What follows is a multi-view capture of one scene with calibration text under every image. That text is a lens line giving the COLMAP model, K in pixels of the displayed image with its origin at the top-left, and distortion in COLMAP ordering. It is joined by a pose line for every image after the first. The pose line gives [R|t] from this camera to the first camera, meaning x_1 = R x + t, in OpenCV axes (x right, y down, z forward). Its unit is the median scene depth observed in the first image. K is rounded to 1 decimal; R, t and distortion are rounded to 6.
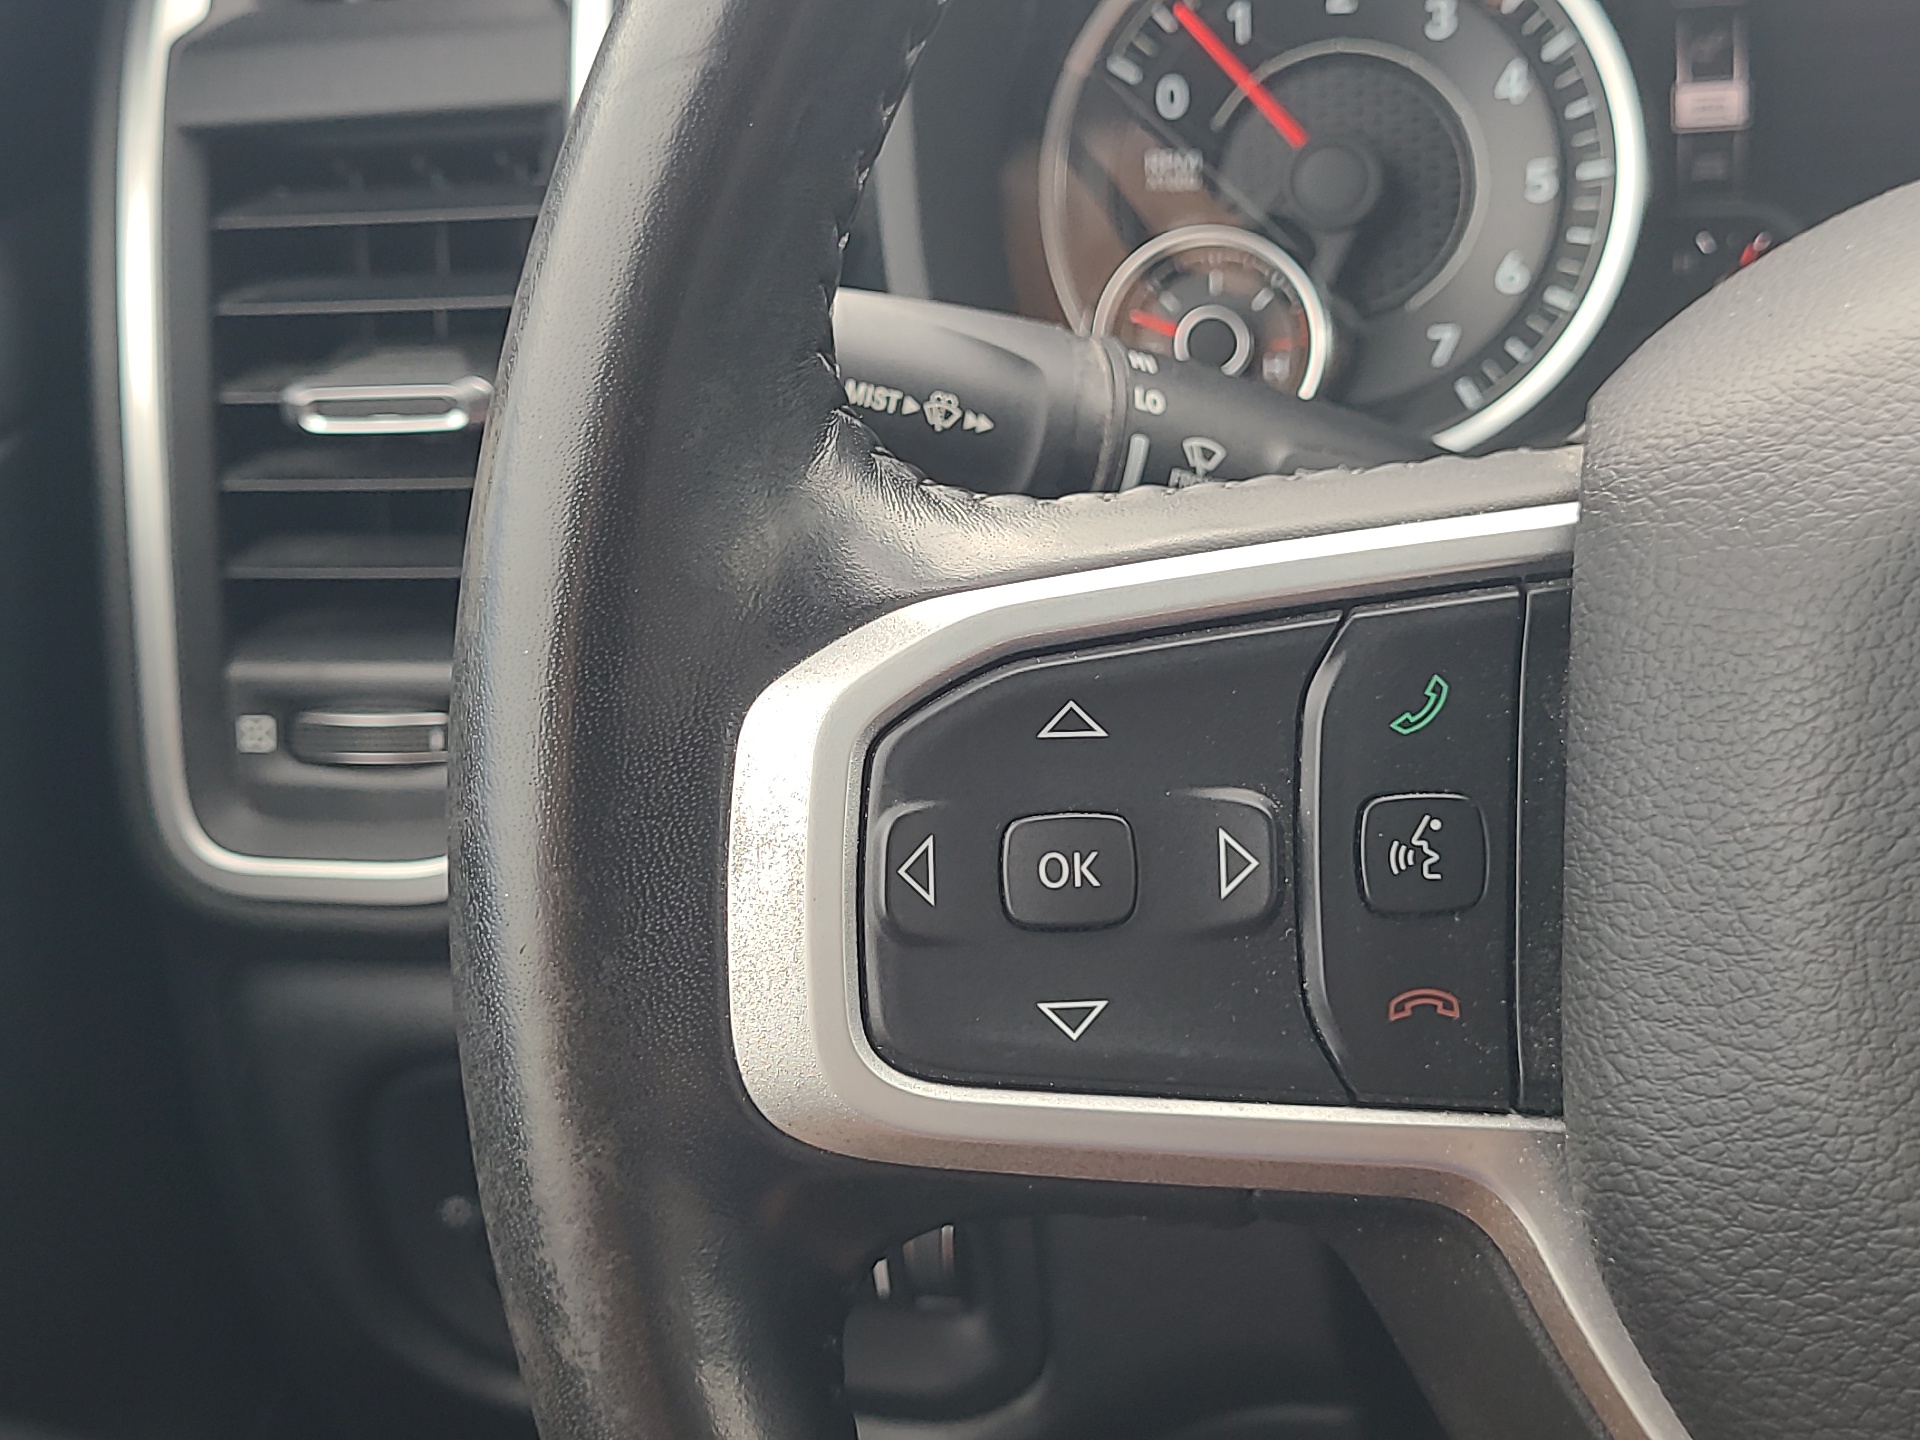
lens RADIAL K [[2770.9, 0, 960.0], [0, 2770.9, 720.0], [0, 0, 1]] dist [0.030638, 0.033072]
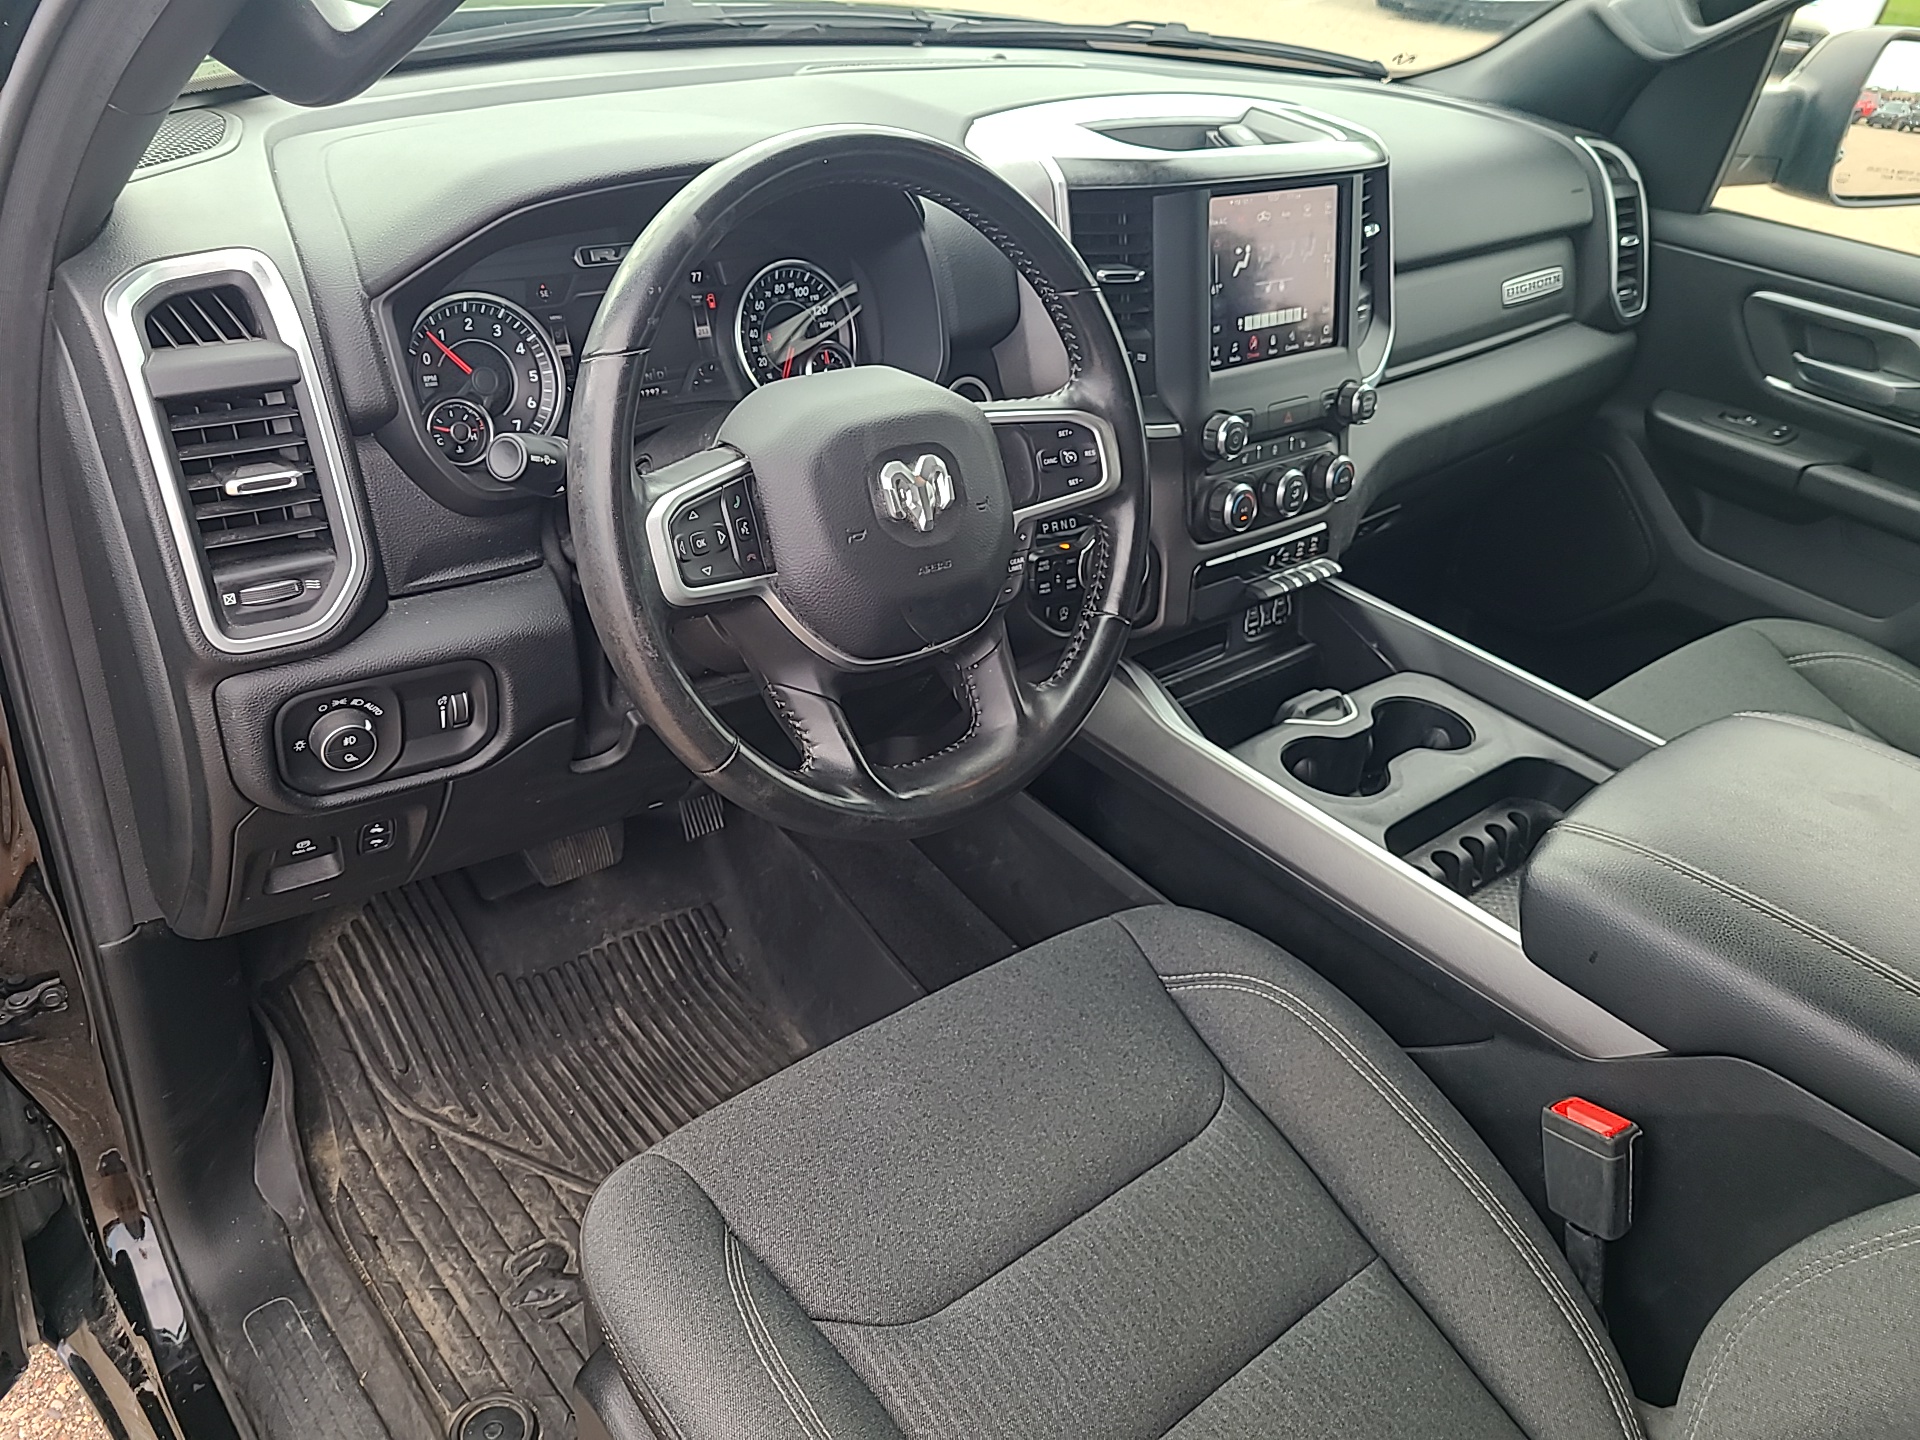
lens RADIAL K [[1545.8, 0, 950.7], [0, 1545.8, 758.8], [0, 0, 1]] dist [0.005866, 0.004246]
pose [[0.596051, -0.273135, 0.755063, -1.114714], [0.170801, 0.961974, 0.213151, -0.053218], [-0.784570, 0.001917, 0.620037, -0.656145]]
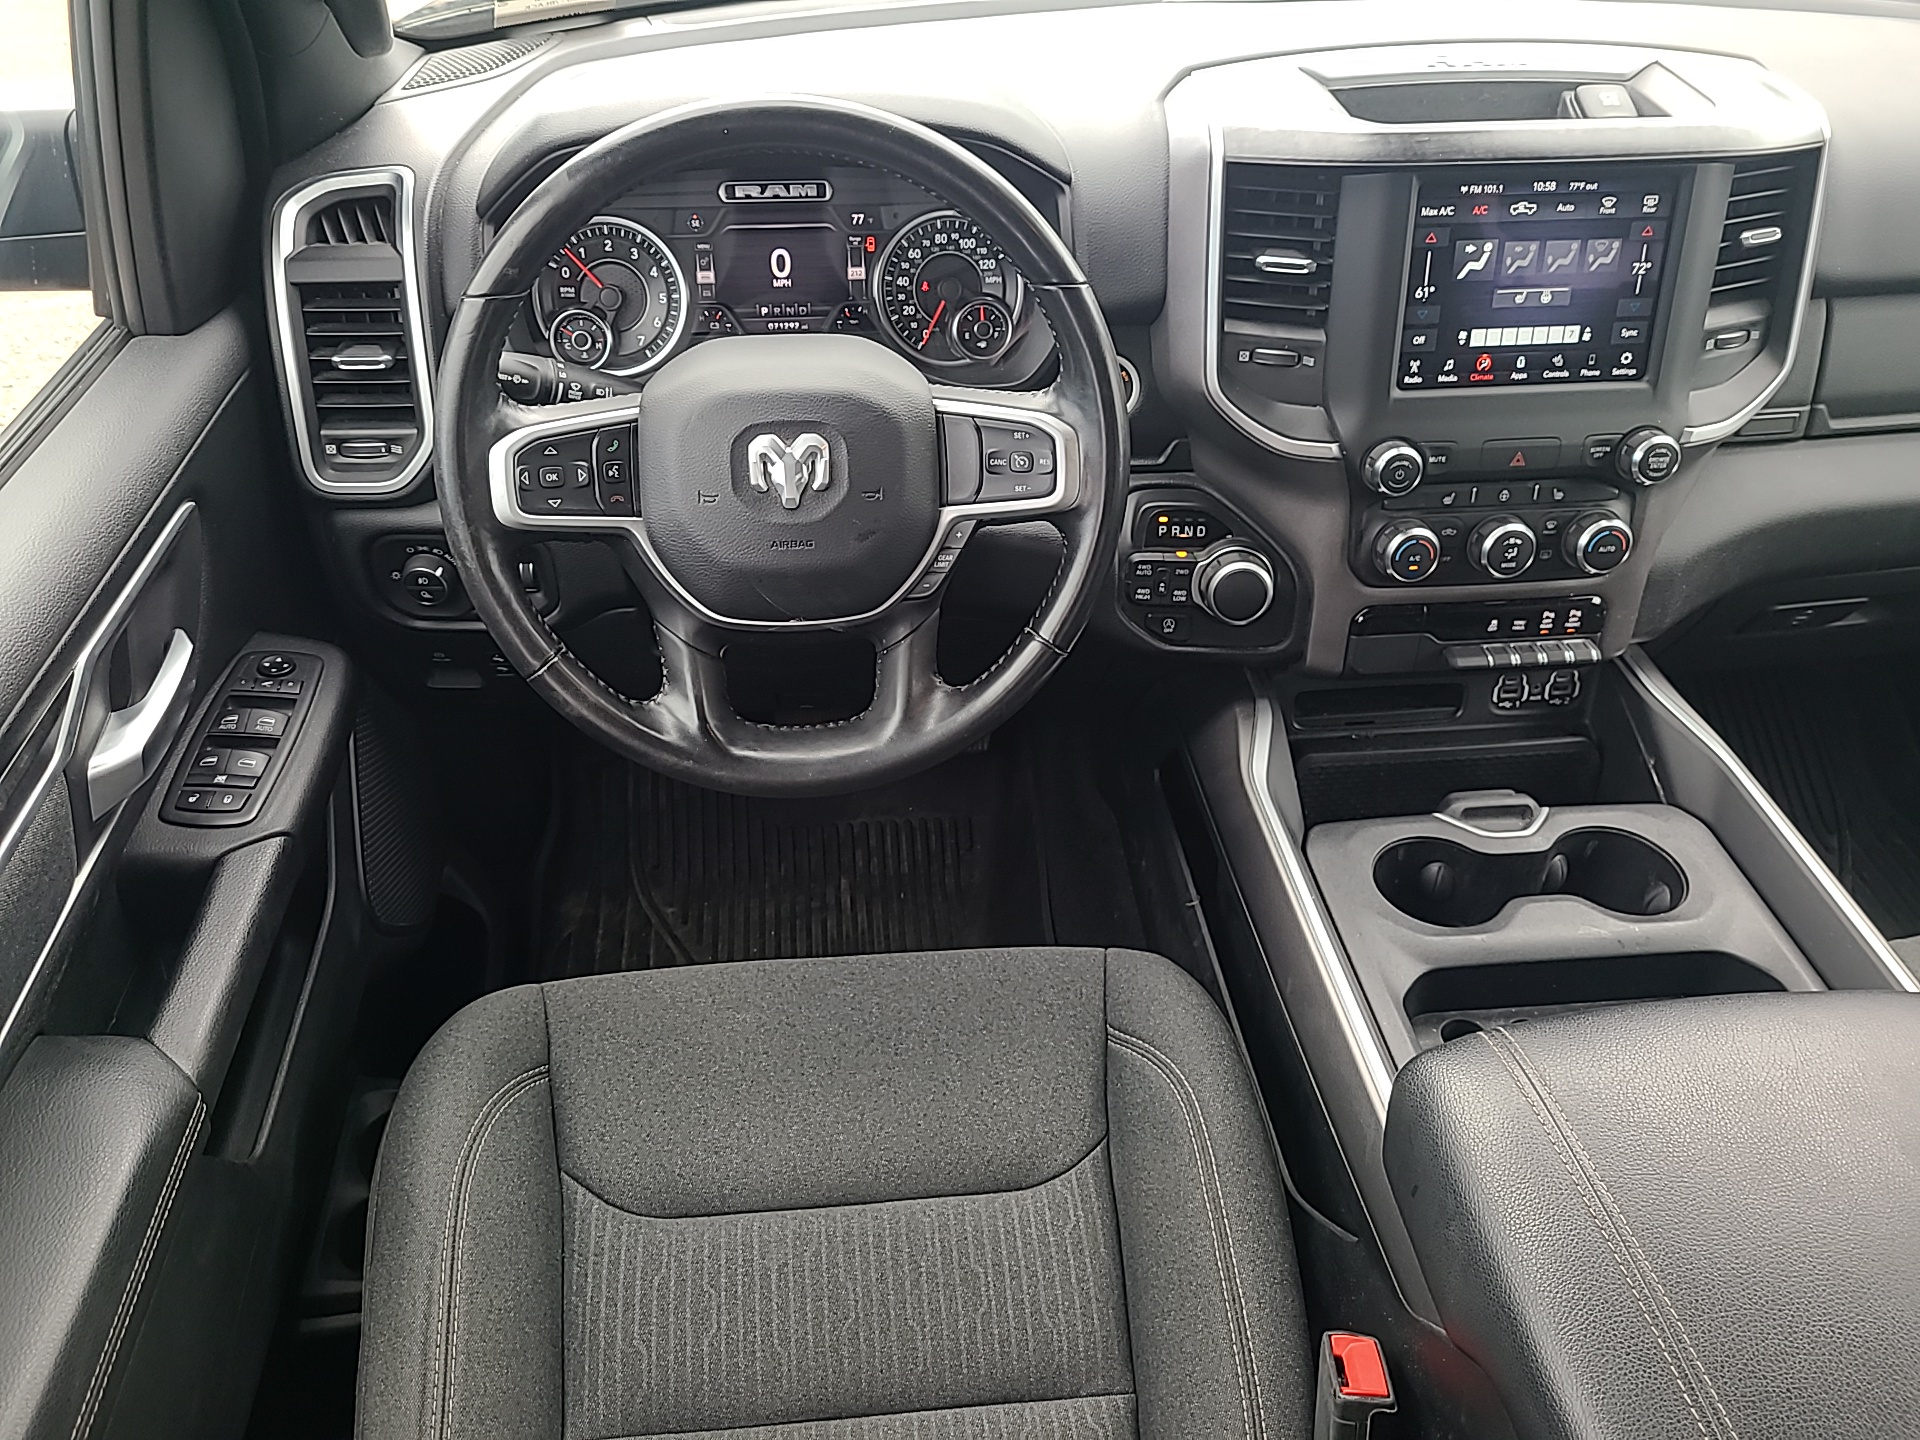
lens RADIAL K [[1551.6, 0, 958.9], [0, 1551.6, 783.1], [0, 0, 1]] dist [0.014162, -0.002615]
pose [[0.959688, -0.085001, 0.267906, -0.038558], [0.017465, 0.969367, 0.244995, -0.059938], [-0.280524, -0.230440, 0.931775, -1.349391]]
